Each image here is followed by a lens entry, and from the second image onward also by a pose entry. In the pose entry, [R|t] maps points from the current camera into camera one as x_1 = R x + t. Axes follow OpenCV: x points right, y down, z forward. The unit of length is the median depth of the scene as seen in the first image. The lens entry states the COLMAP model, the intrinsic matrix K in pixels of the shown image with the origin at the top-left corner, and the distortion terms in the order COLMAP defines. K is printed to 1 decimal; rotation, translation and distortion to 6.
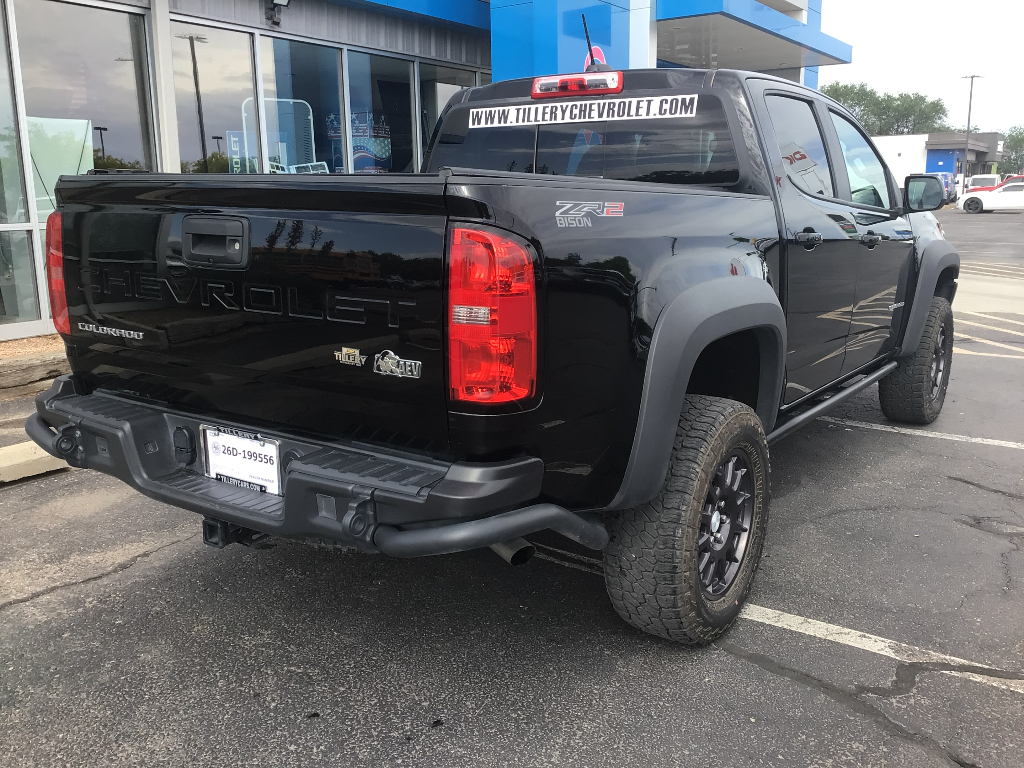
lens RADIAL K [[916.1, 0, 515.3], [0, 916.1, 385.6], [0, 0, 1]] dist [0.092894, -0.129109]
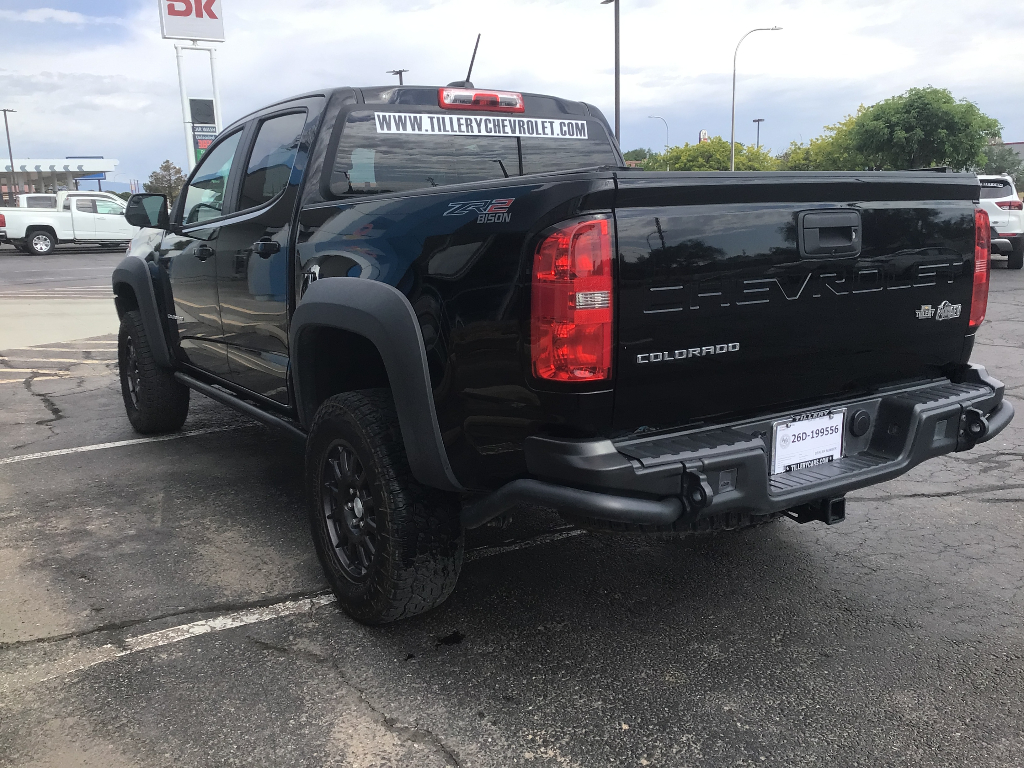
lens RADIAL K [[916.1, 0, 512.5], [0, 916.1, 391.5], [0, 0, 1]] dist [0.092894, -0.129109]
pose [[0.375029, -0.186645, 0.908029, -0.963277], [0.214022, 0.970491, 0.111090, -0.115793], [-0.901969, 0.152676, 0.403909, 0.610209]]
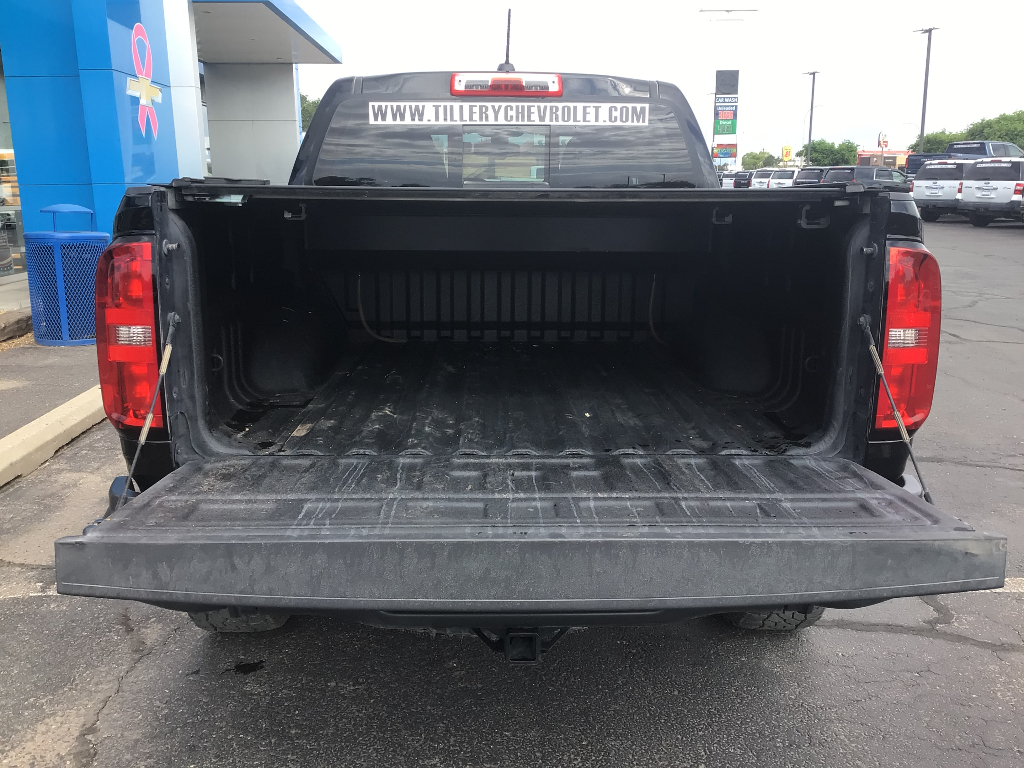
lens RADIAL K [[916.1, 0, 510.9], [0, 916.1, 379.6], [0, 0, 1]] dist [0.092894, -0.129109]
pose [[0.806174, -0.119059, 0.579576, -0.523228], [0.118447, 0.992192, 0.039065, -0.065973], [-0.579702, 0.037156, 0.813981, 0.251697]]
